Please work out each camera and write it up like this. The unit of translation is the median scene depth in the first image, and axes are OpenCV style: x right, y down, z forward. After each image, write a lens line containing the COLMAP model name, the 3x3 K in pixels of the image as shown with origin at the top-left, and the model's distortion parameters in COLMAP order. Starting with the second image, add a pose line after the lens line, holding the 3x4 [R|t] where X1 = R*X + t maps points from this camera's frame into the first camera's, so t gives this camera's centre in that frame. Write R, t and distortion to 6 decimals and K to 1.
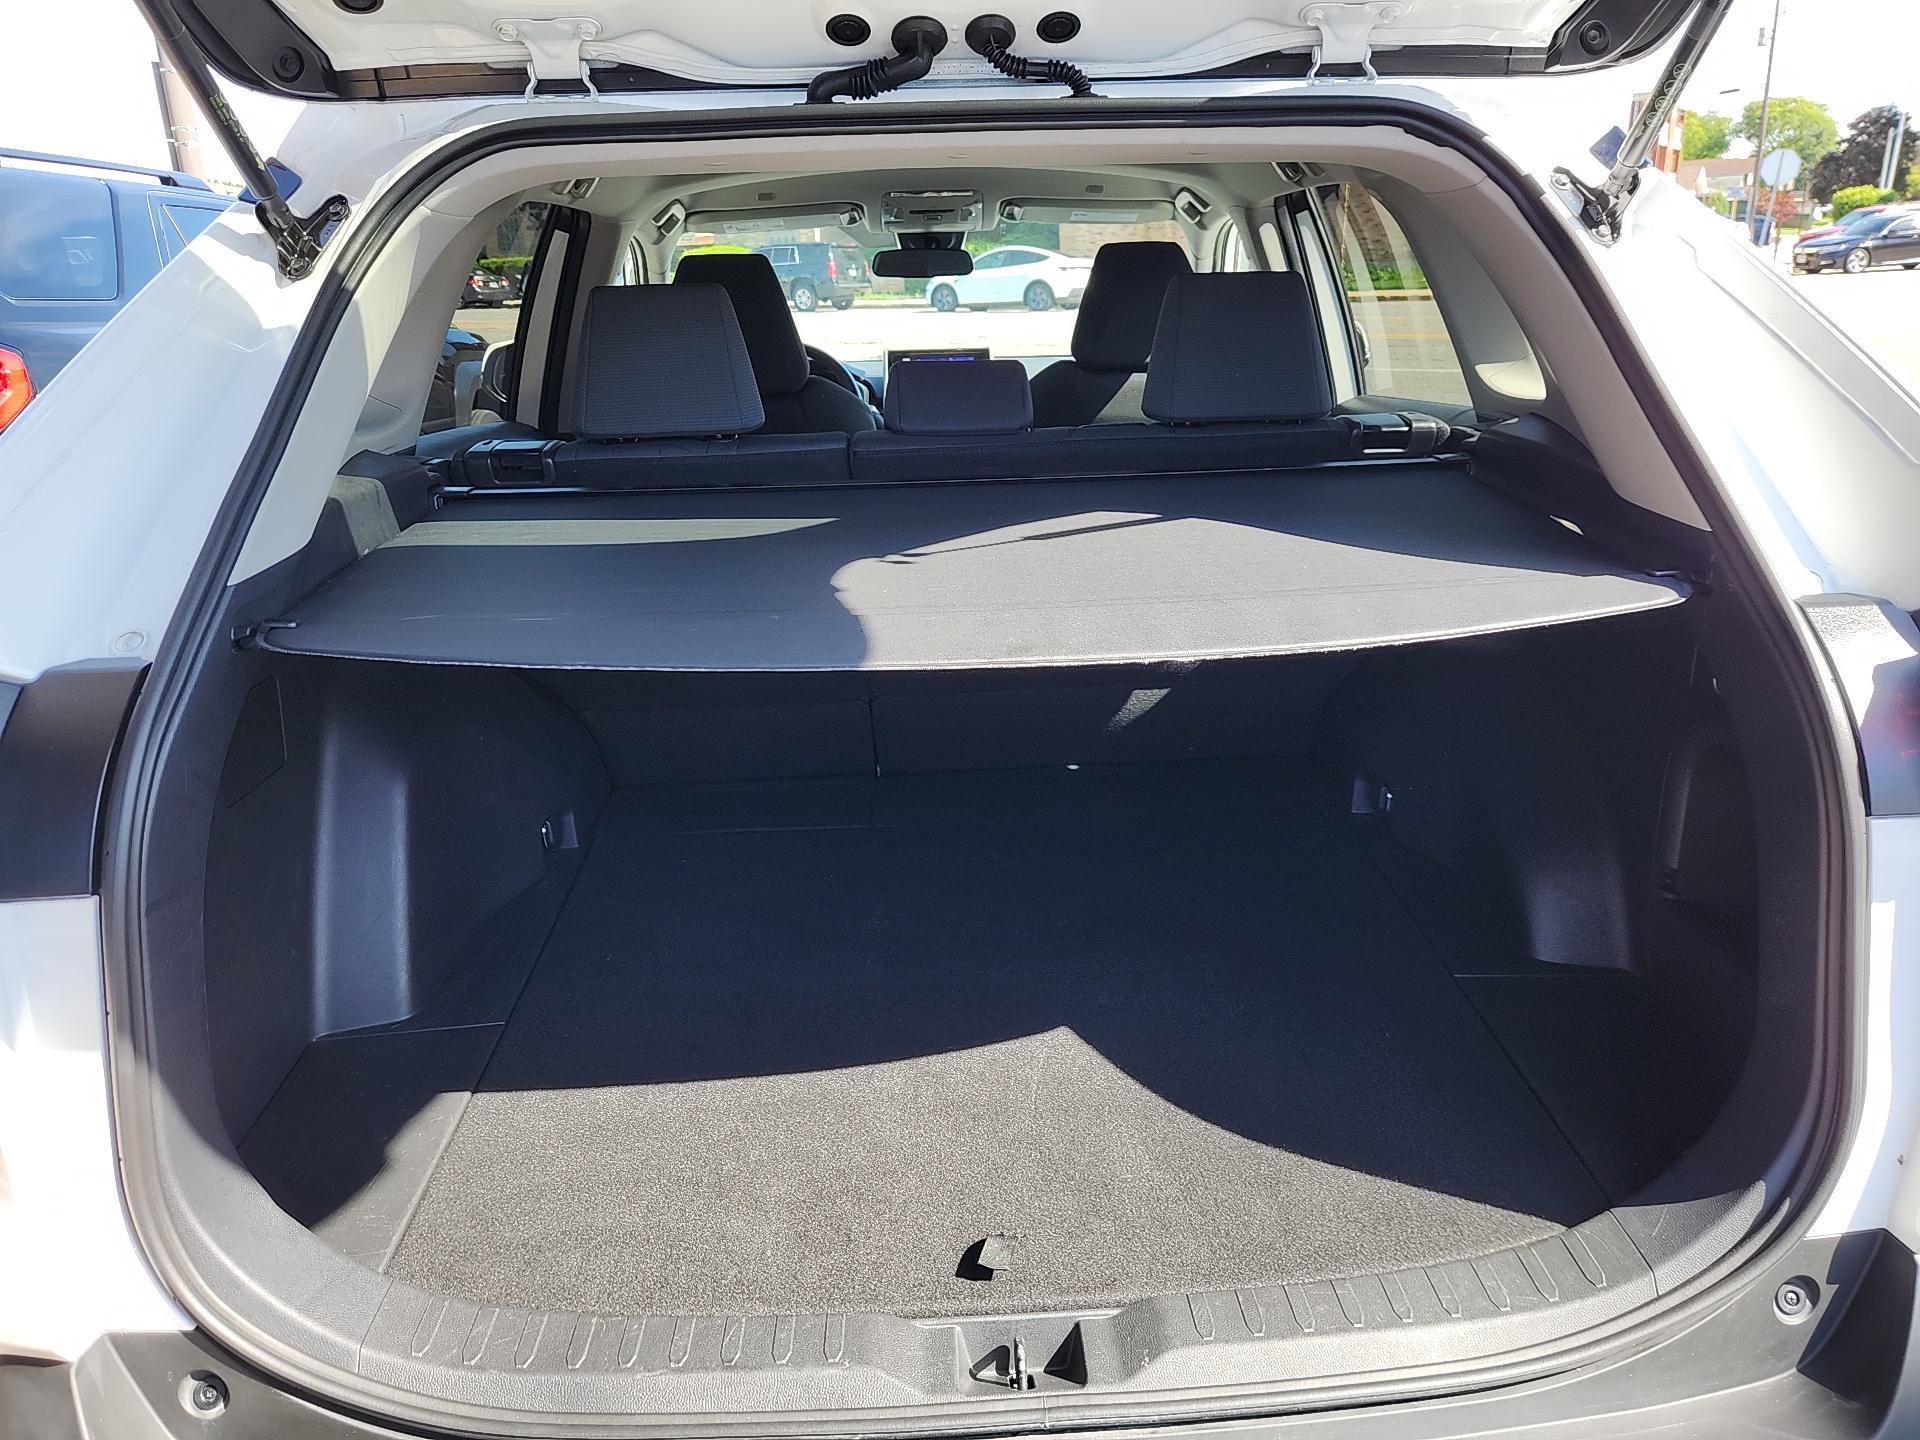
lens RADIAL K [[1410.9, 0, 1011.6], [0, 1410.9, 744.4], [0, 0, 1]] dist [0.043364, -0.030123]
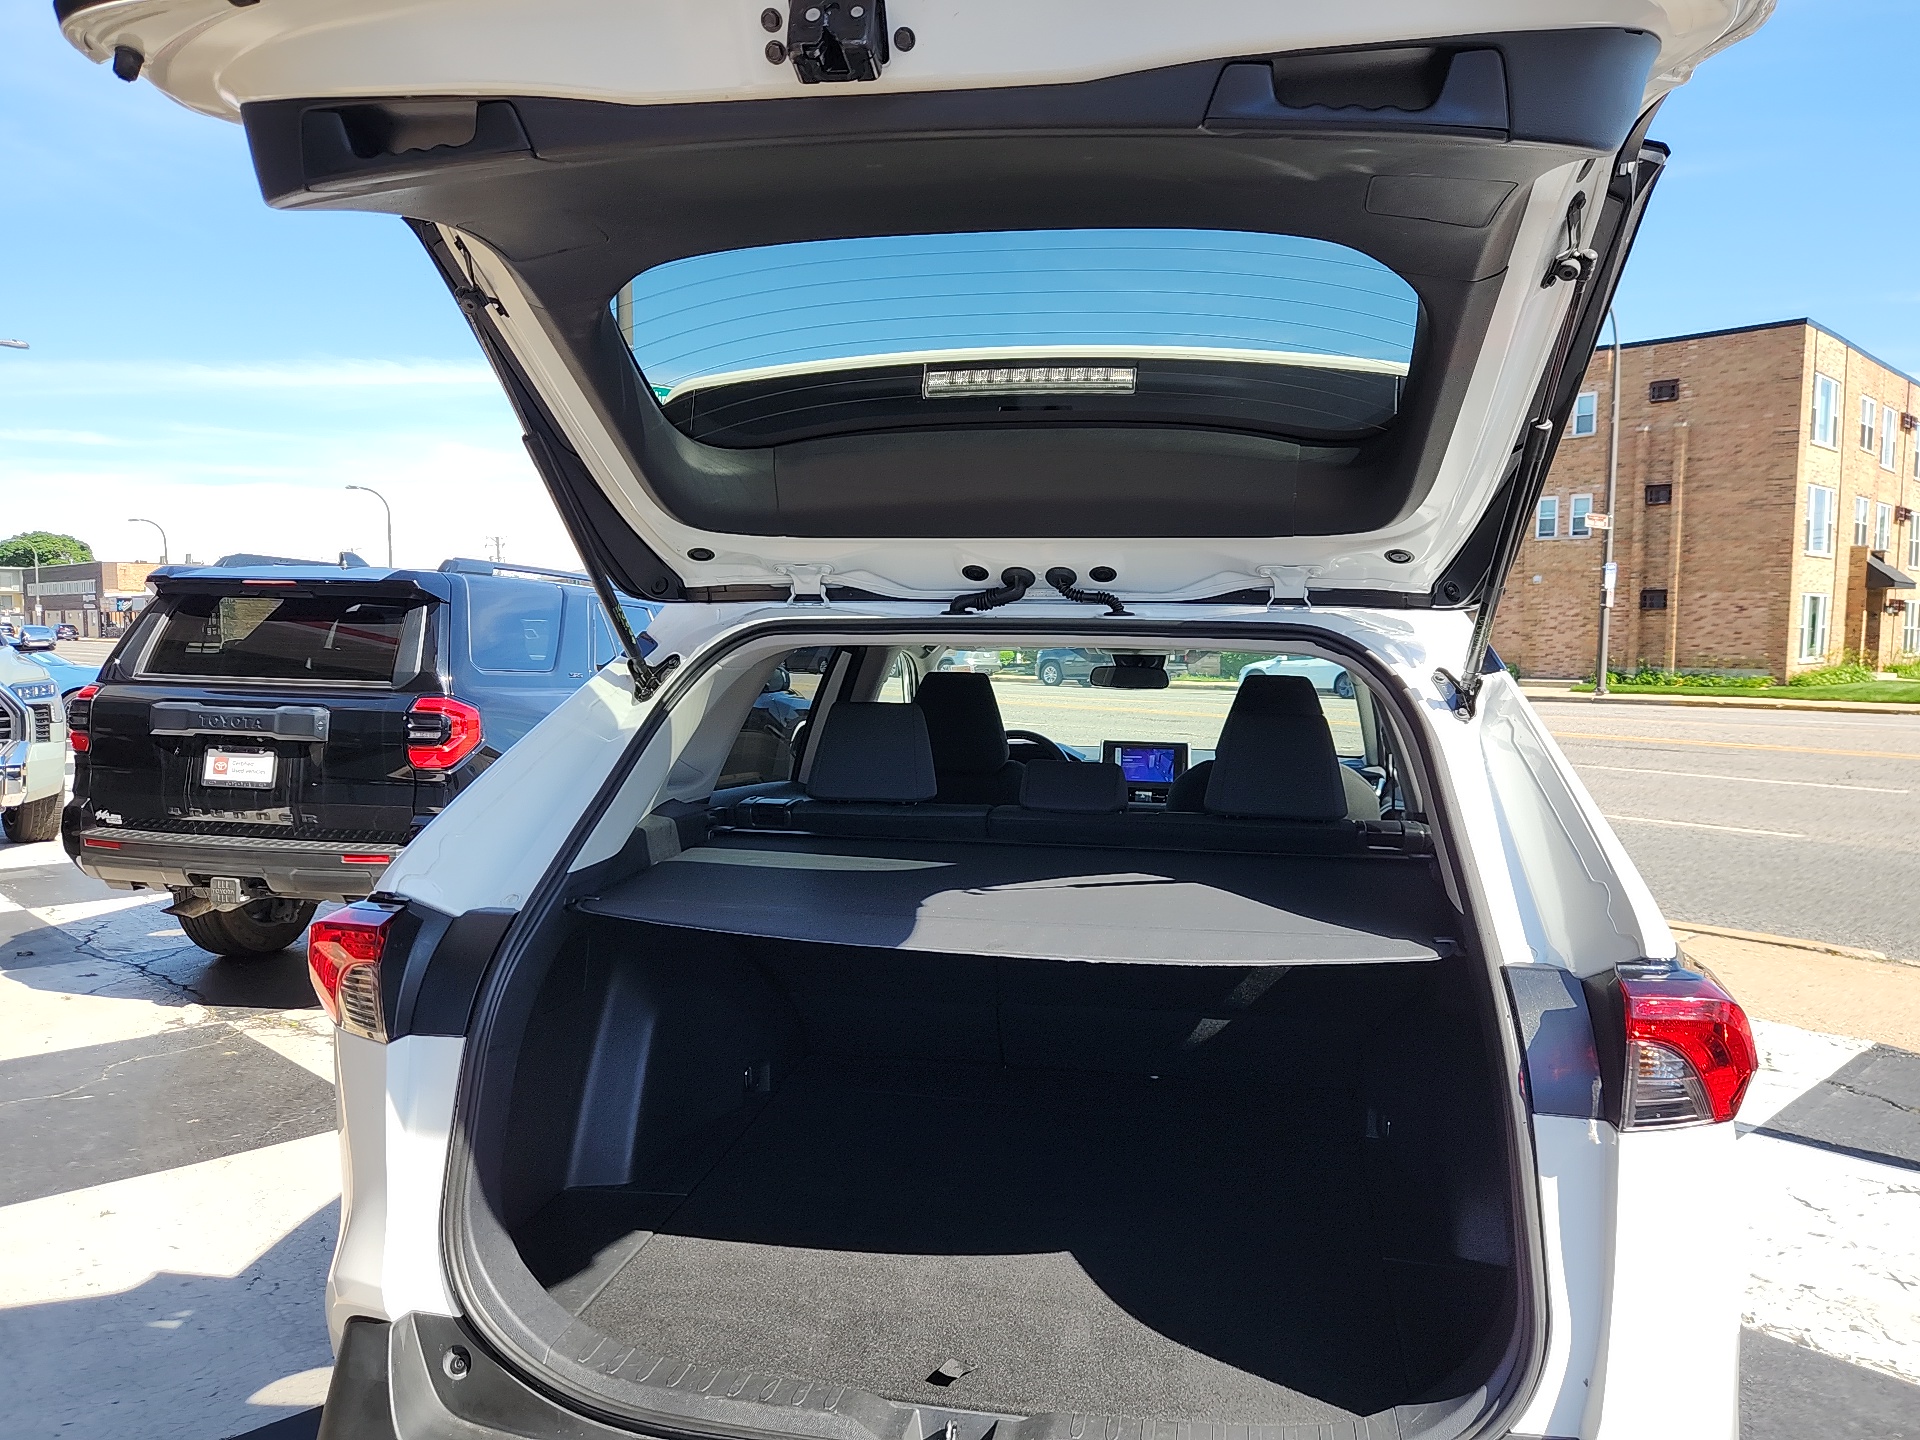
lens RADIAL K [[1410.9, 0, 1012.4], [0, 1410.9, 724.5], [0, 0, 1]] dist [0.043364, -0.030123]
pose [[0.972918, 0.055117, -0.224483, 0.300441], [-0.113090, 0.960489, -0.254308, 0.079207], [0.201597, 0.272807, 0.940710, -0.479376]]
